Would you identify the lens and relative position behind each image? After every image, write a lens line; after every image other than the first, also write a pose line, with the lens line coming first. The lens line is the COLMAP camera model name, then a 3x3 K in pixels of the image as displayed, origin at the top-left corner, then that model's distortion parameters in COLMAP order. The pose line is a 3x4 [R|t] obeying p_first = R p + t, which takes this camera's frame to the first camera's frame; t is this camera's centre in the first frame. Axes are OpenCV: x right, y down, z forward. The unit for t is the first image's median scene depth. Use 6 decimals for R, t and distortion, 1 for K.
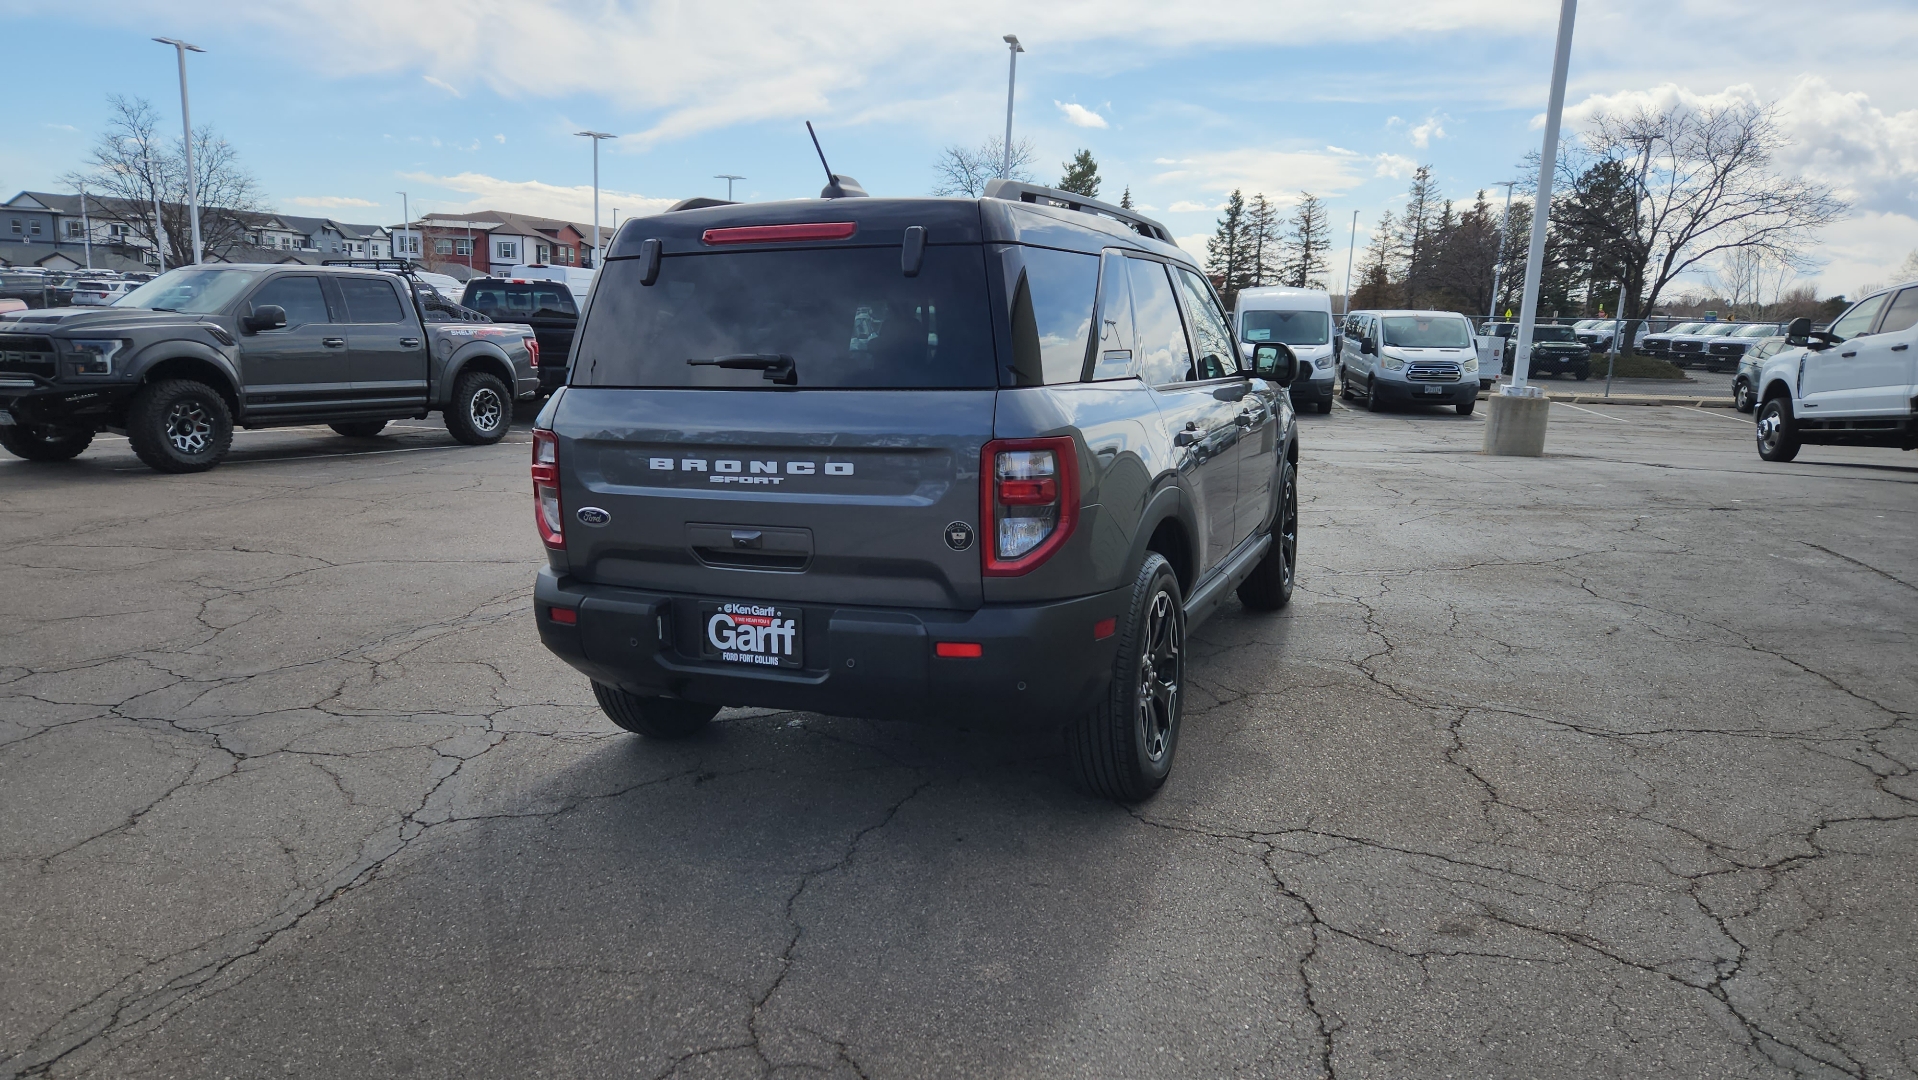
lens RADIAL K [[1281.6, 0, 931.4], [0, 1281.6, 542.9], [0, 0, 1]] dist [0.083414, -0.067476]
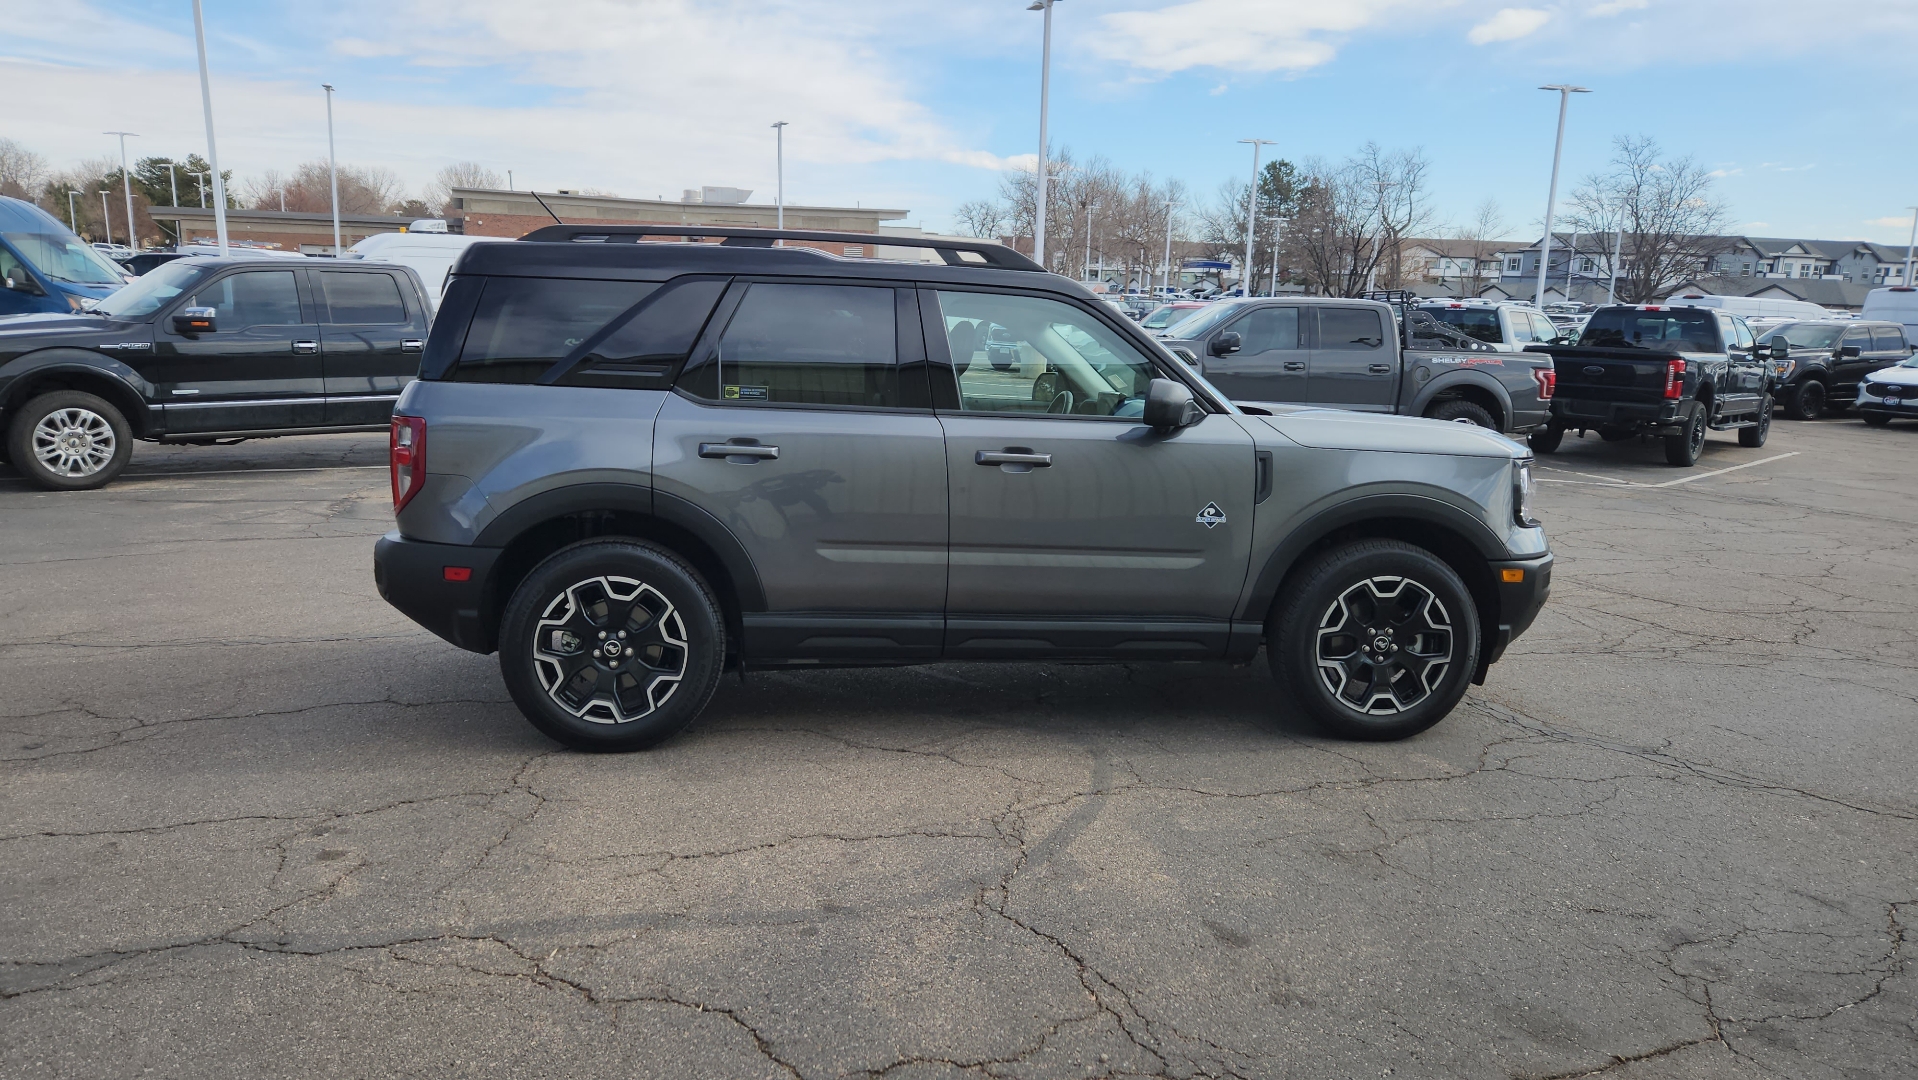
lens RADIAL K [[1303.6, 0, 925.1], [0, 1303.6, 511.9], [0, 0, 1]] dist [0.079641, -0.069935]
pose [[0.486472, 0.132245, -0.863630, 0.912069], [-0.173650, 0.983393, 0.052769, -0.088464], [0.856266, 0.124299, 0.501357, 0.456517]]
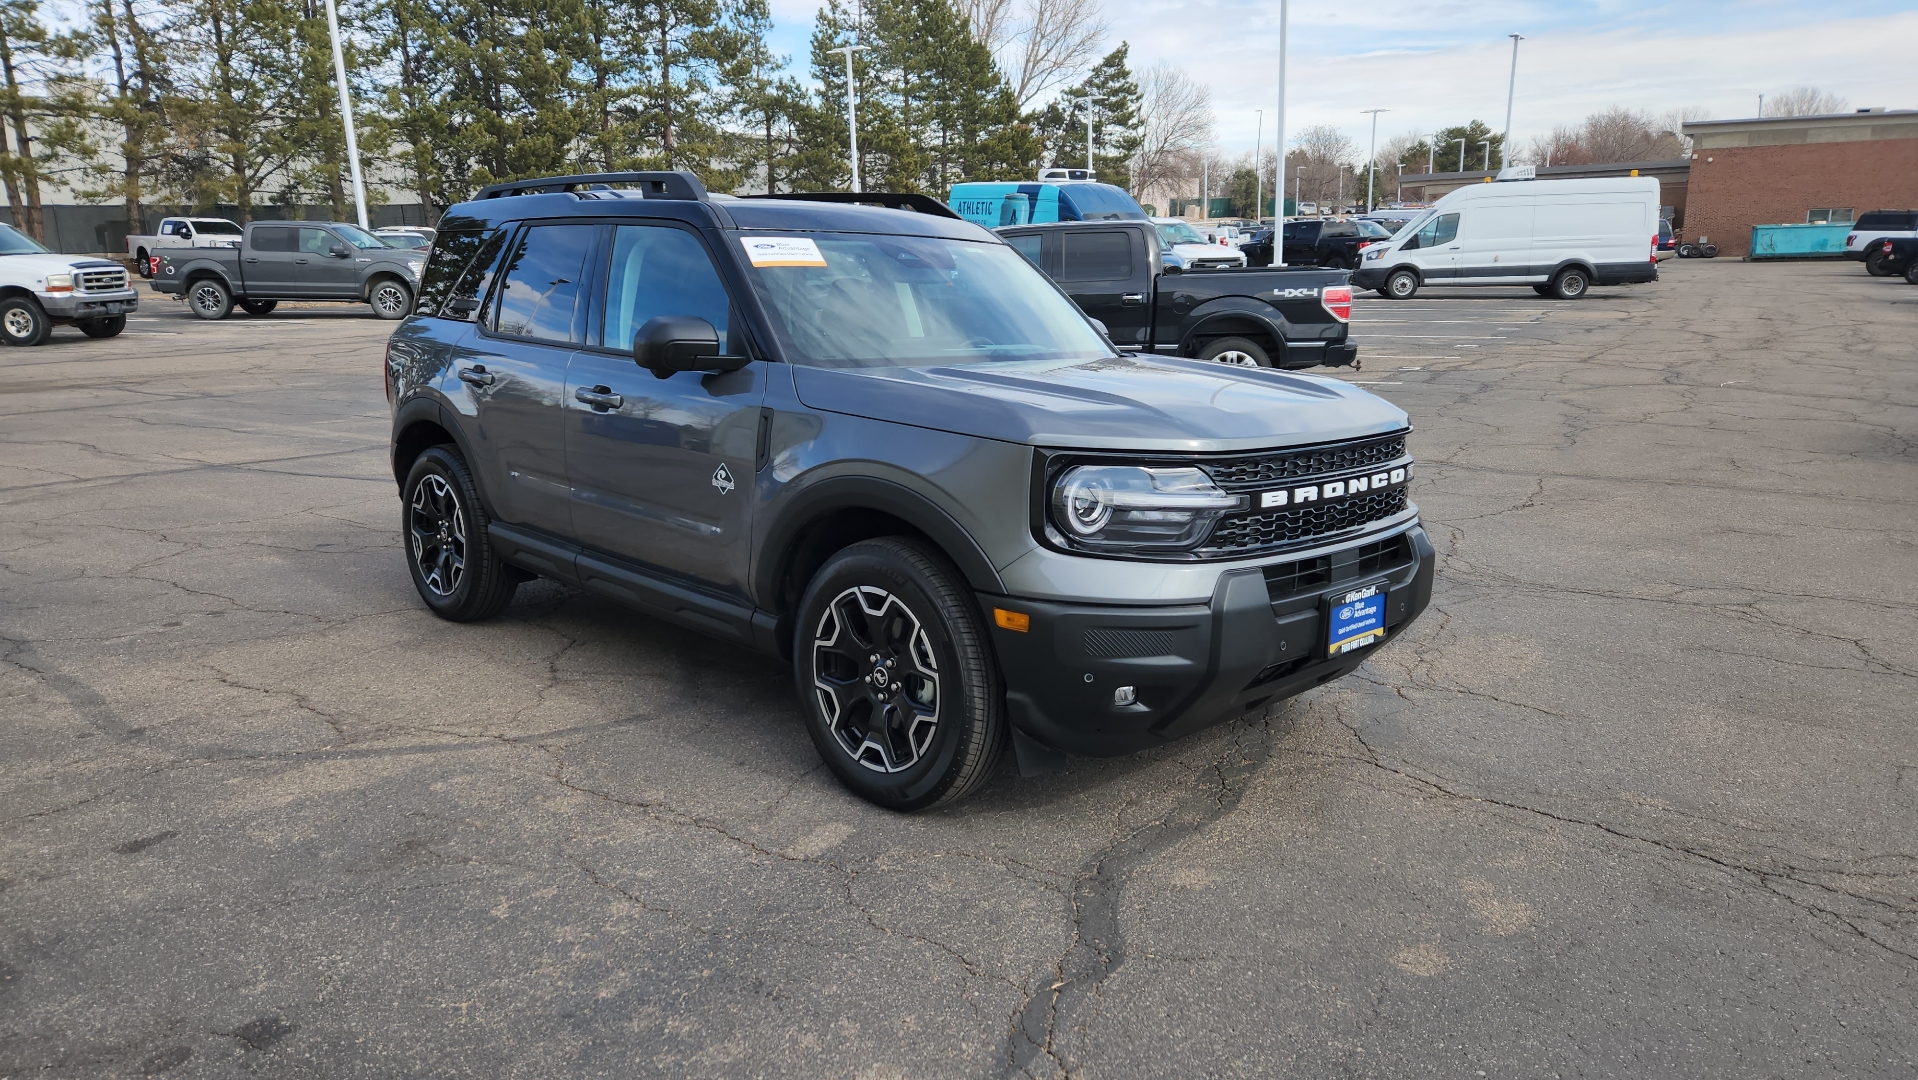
lens RADIAL K [[1287.0, 0, 912.1], [0, 1287.0, 536.9], [0, 0, 1]] dist [0.080773, -0.062645]
pose [[-0.401230, 0.183475, -0.897414, 0.873328], [-0.159095, 0.950883, 0.265538, -0.248185], [0.902055, 0.249316, -0.352333, 1.388220]]
